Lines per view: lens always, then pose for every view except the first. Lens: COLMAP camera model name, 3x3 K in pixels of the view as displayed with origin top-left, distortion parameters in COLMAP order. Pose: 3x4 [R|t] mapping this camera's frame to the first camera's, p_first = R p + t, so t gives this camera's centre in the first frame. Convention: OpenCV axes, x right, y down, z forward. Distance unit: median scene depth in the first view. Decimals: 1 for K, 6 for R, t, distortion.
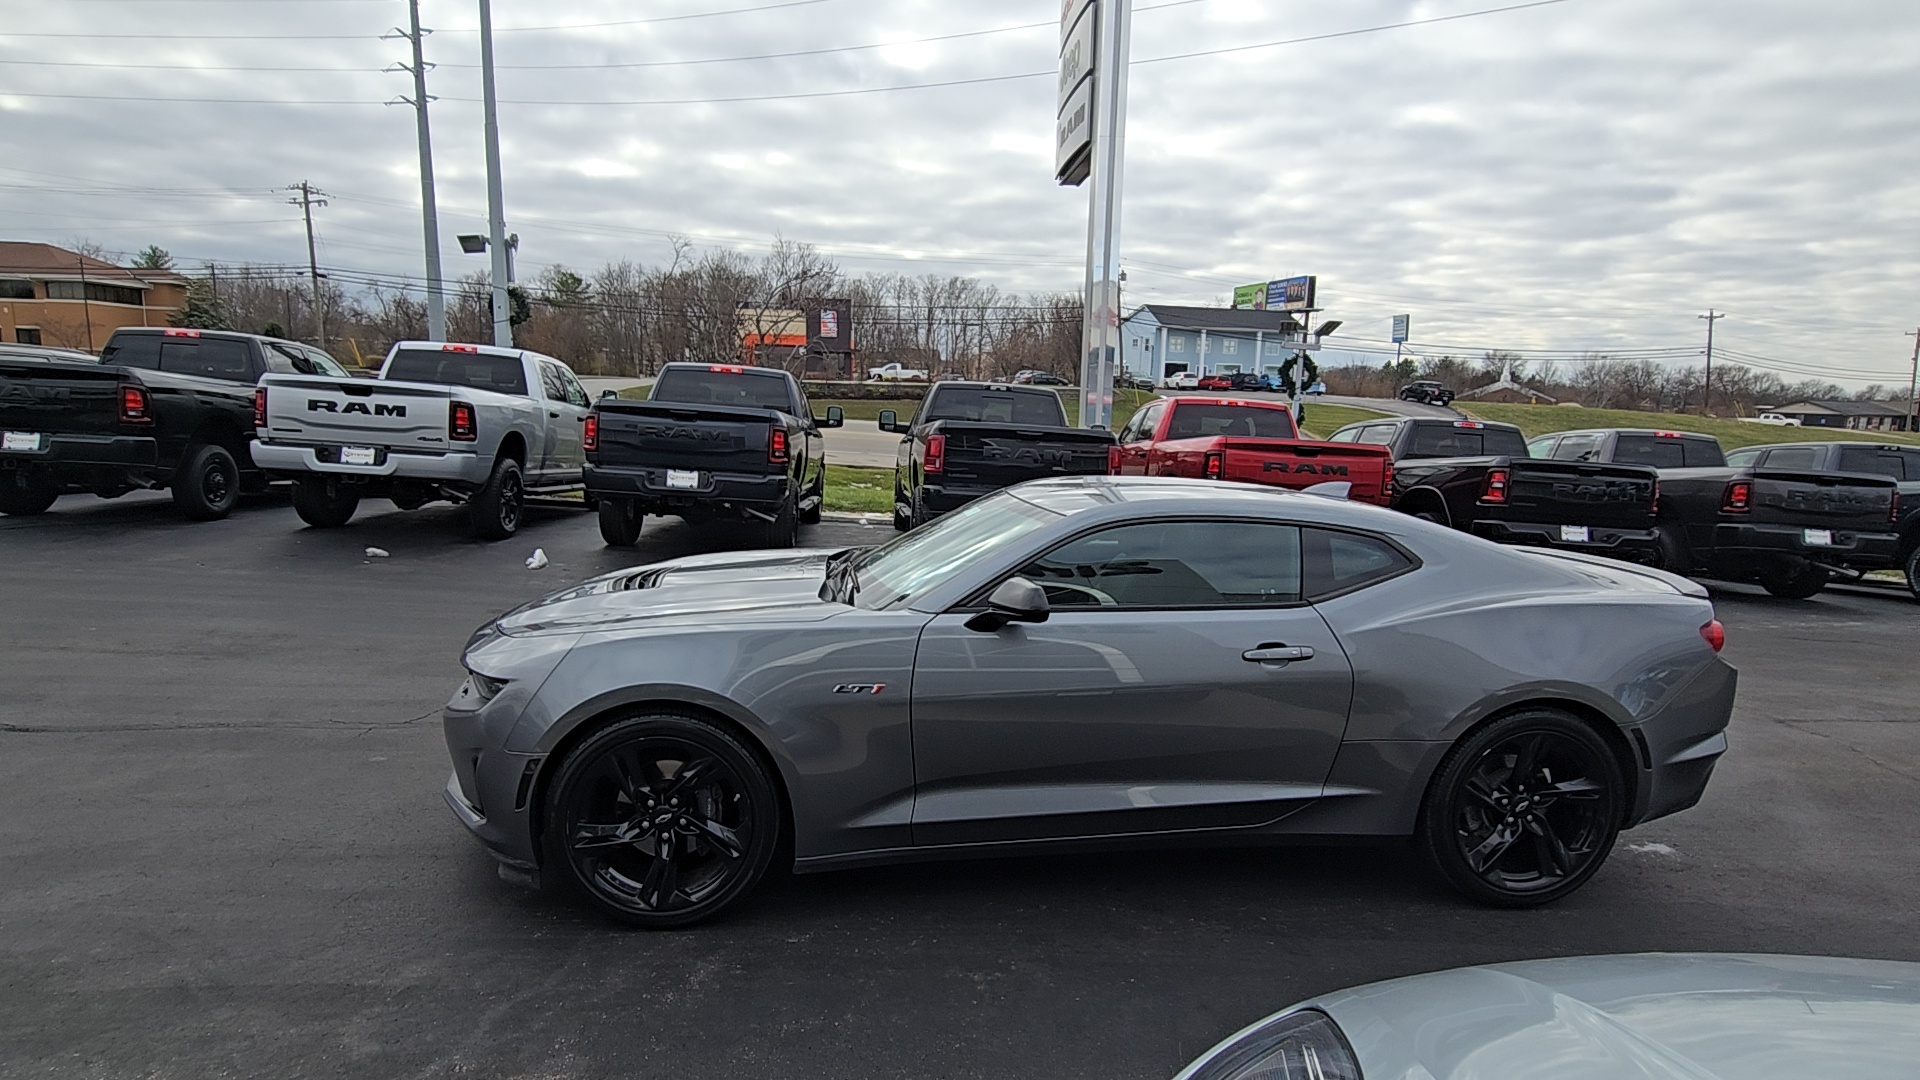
lens RADIAL K [[967.8, 0, 947.9], [0, 967.8, 543.8], [0, 0, 1]] dist [0.000451, -0.001276]
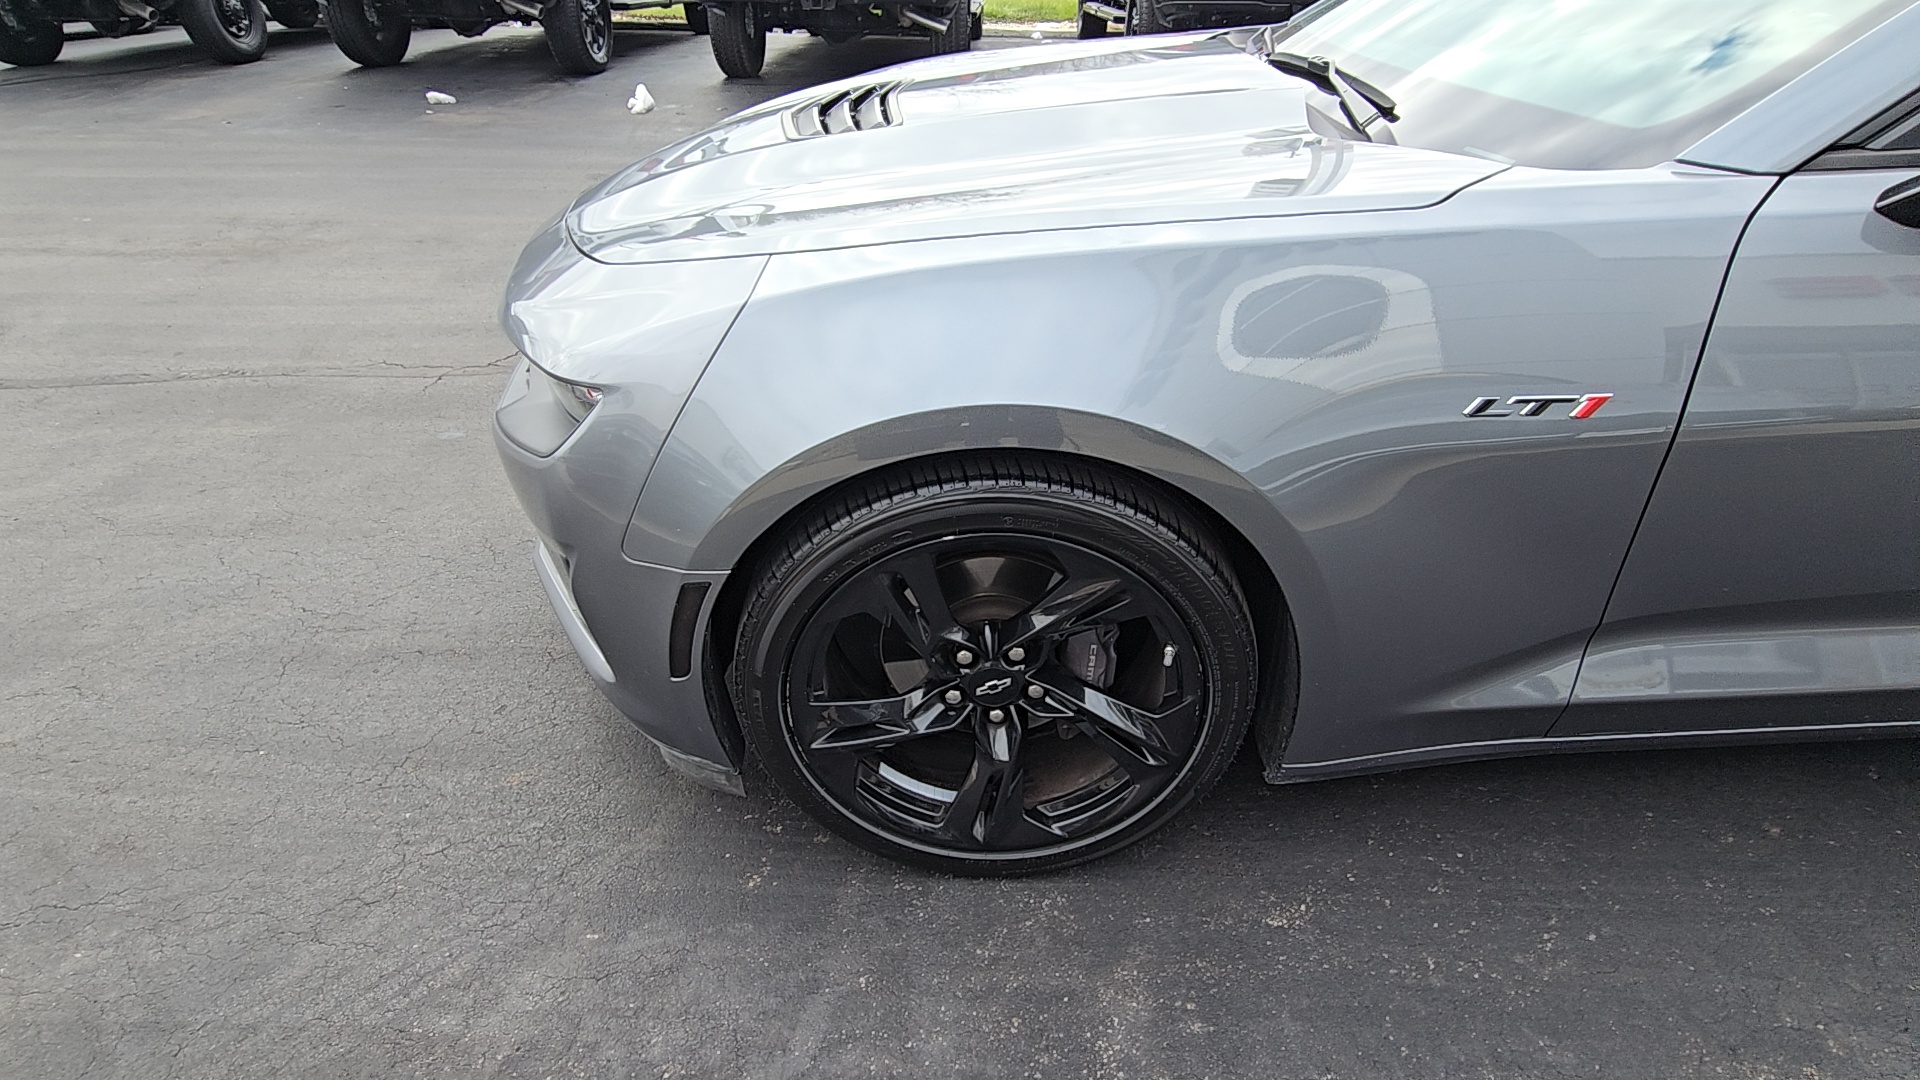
lens RADIAL K [[964.2, 0, 953.9], [0, 964.2, 550.3], [0, 0, 1]] dist [-0.000705, 0.000144]
pose [[0.992339, 0.018579, -0.122137, -0.160643], [0.037115, 0.898126, 0.438170, 0.020742], [0.117835, -0.439346, 0.890556, 0.391870]]
